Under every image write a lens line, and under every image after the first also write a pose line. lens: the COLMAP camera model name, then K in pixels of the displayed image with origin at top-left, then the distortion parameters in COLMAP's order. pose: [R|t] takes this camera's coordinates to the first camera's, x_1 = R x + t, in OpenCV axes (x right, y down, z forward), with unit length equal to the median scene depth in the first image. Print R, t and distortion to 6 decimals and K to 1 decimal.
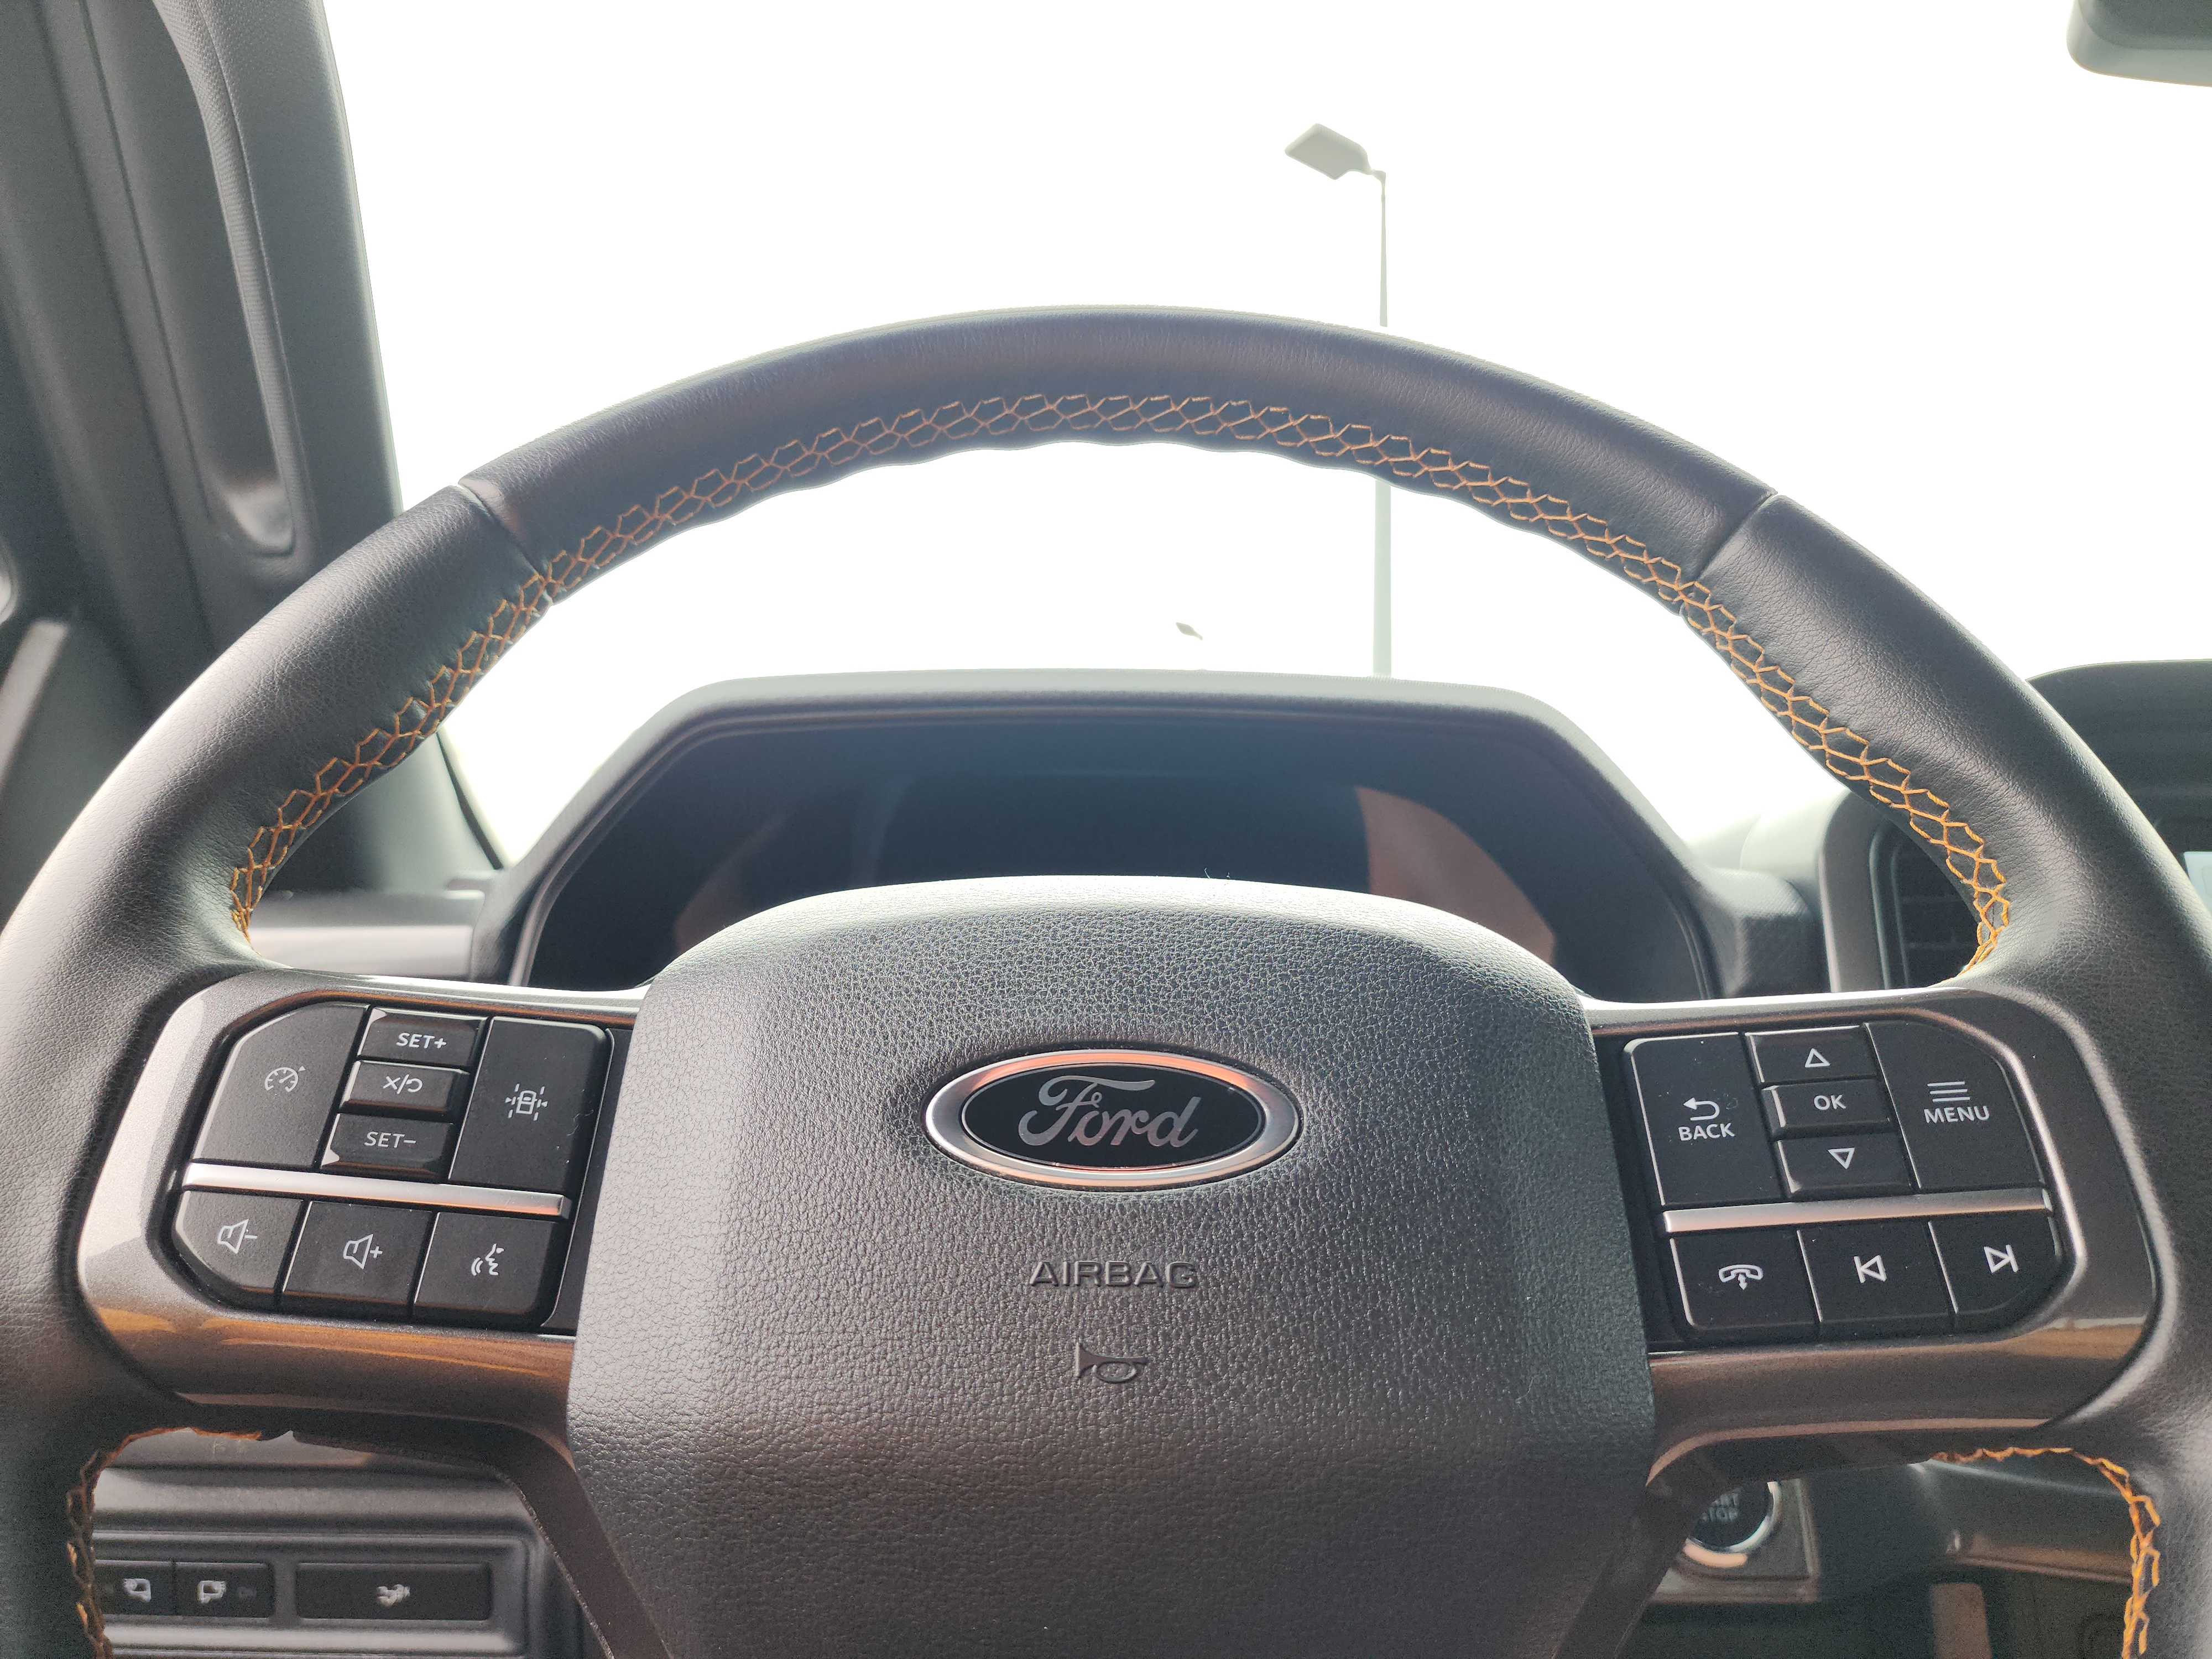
lens RADIAL K [[1509.7, 0, 1115.0], [0, 1509.7, 829.4], [0, 0, 1]] dist [0.067078, -0.044823]
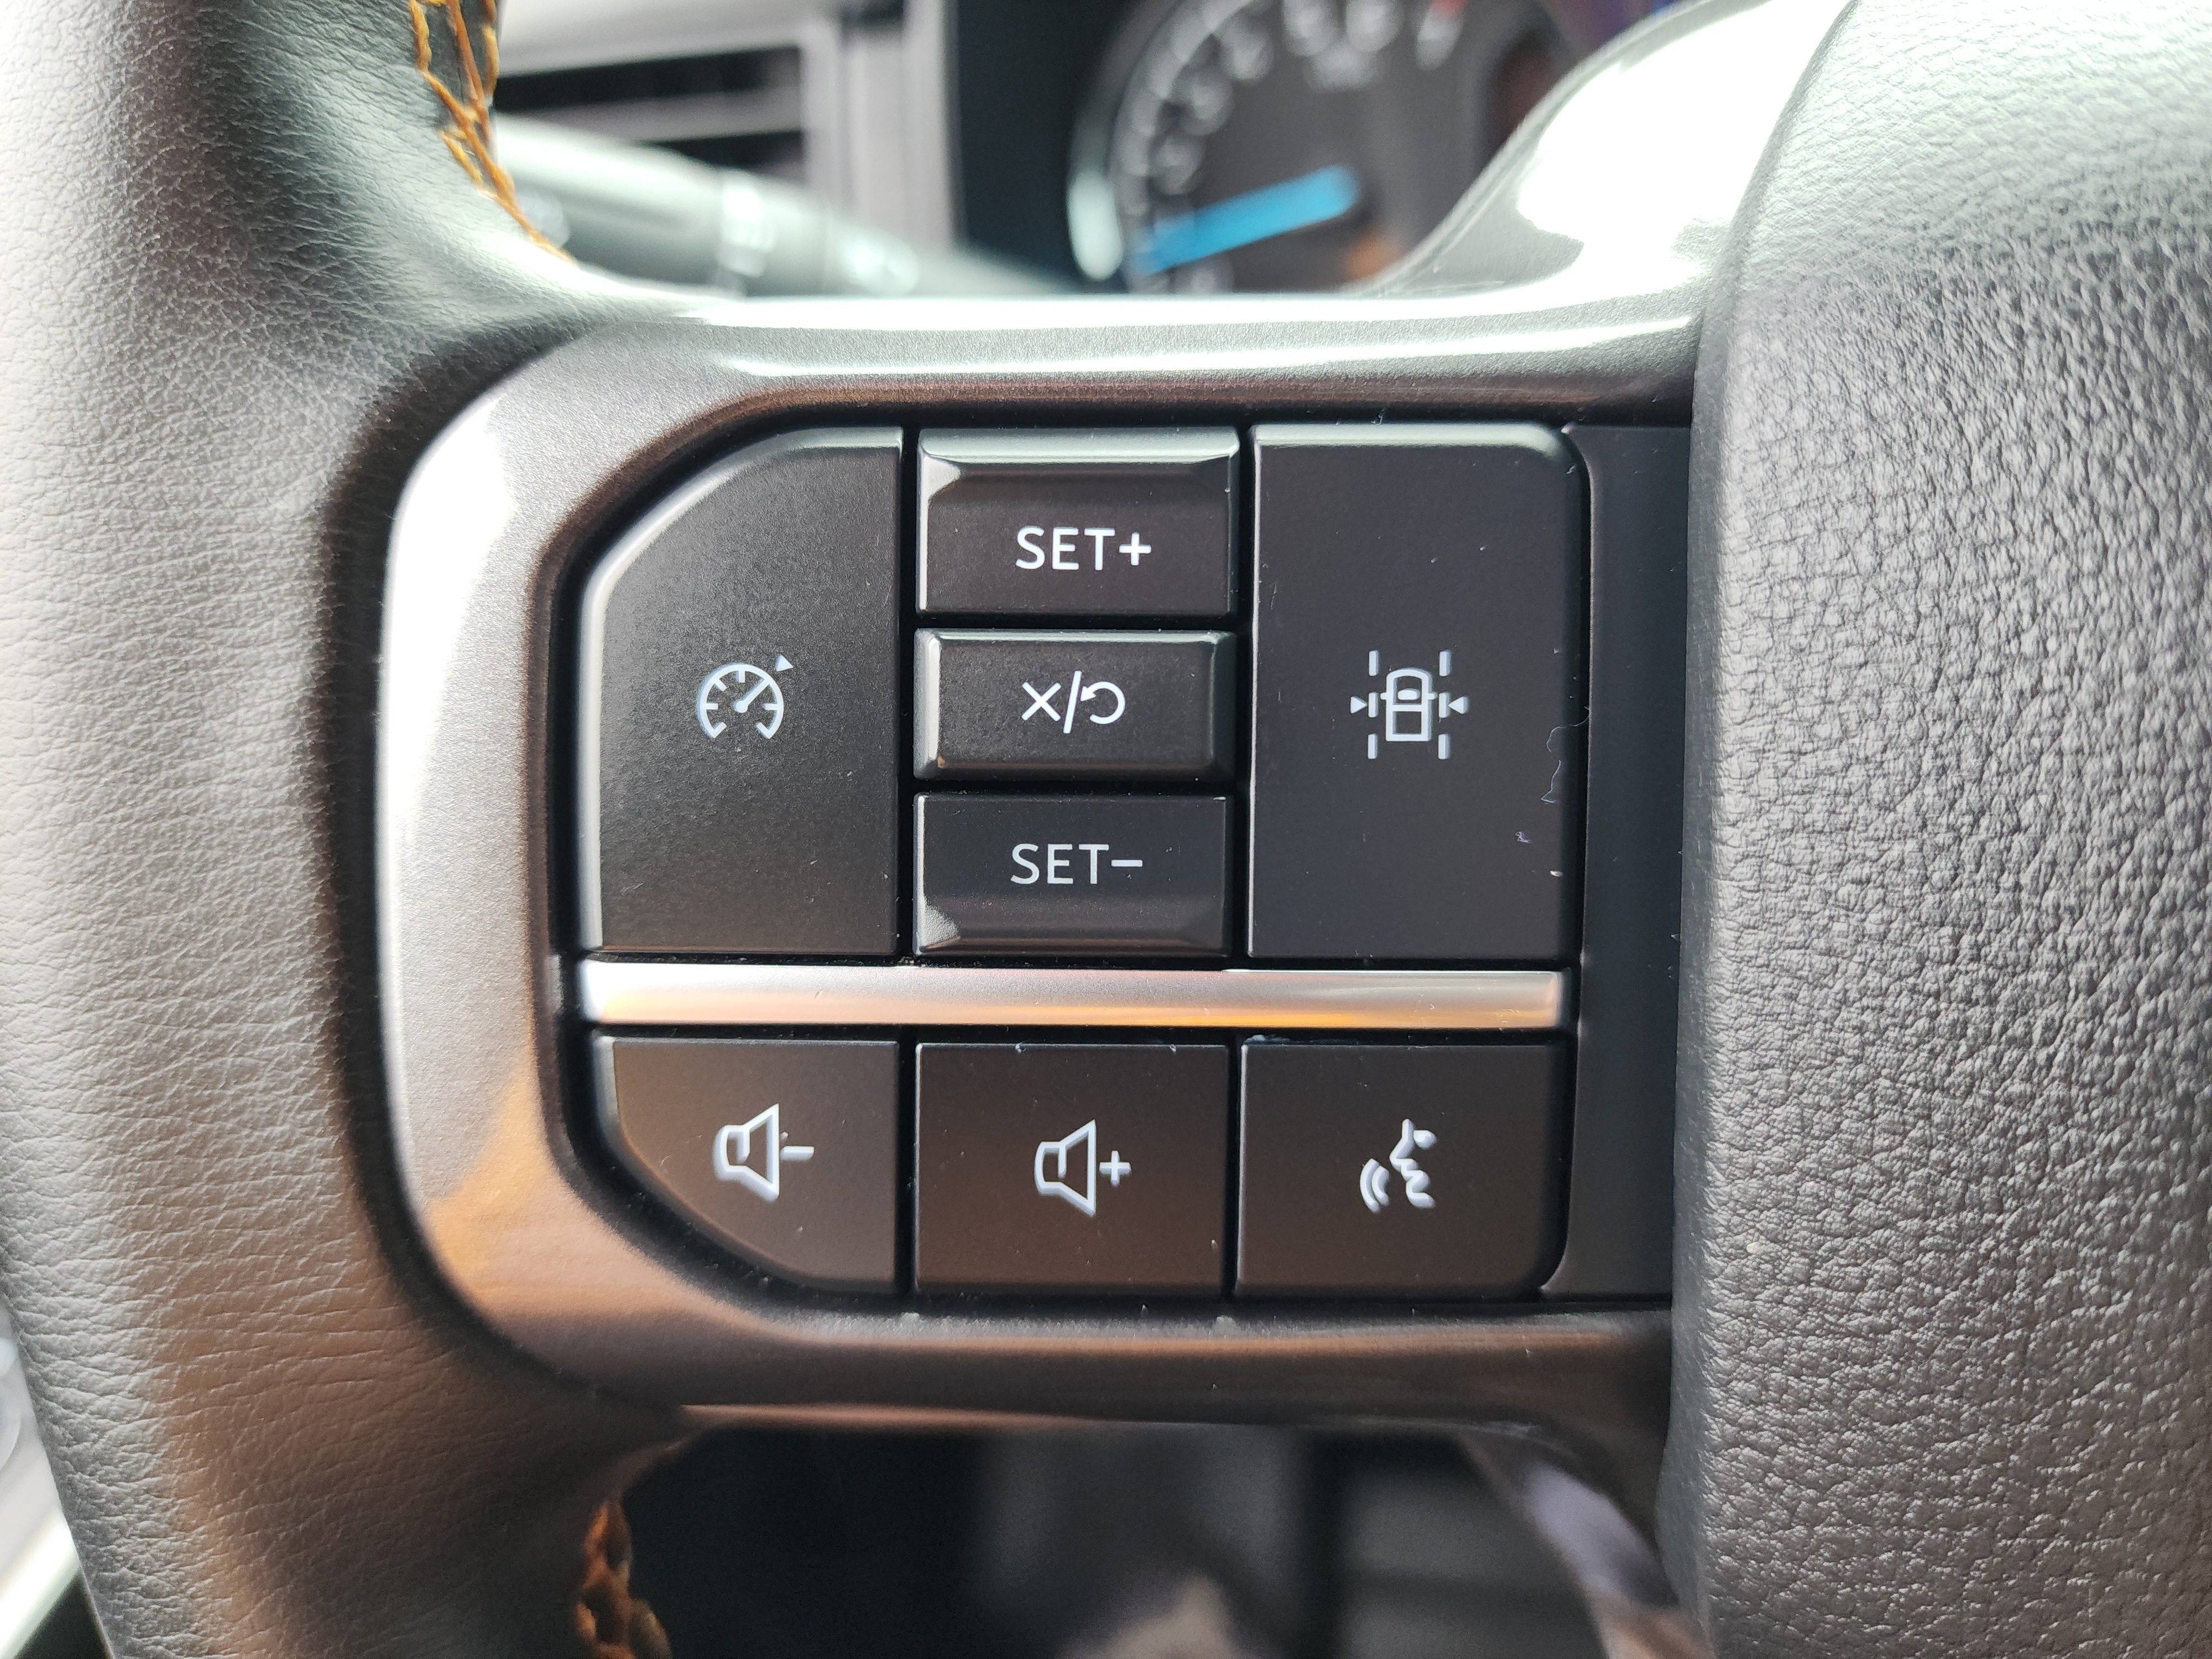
lens RADIAL K [[1509.7, 0, 1112.5], [0, 1509.7, 819.7], [0, 0, 1]] dist [0.067078, -0.044823]
pose [[0.973013, 0.003409, -0.230725, -0.381038], [0.130369, 0.816894, 0.561862, 0.004475], [0.190393, -0.576778, 0.794404, 0.726404]]
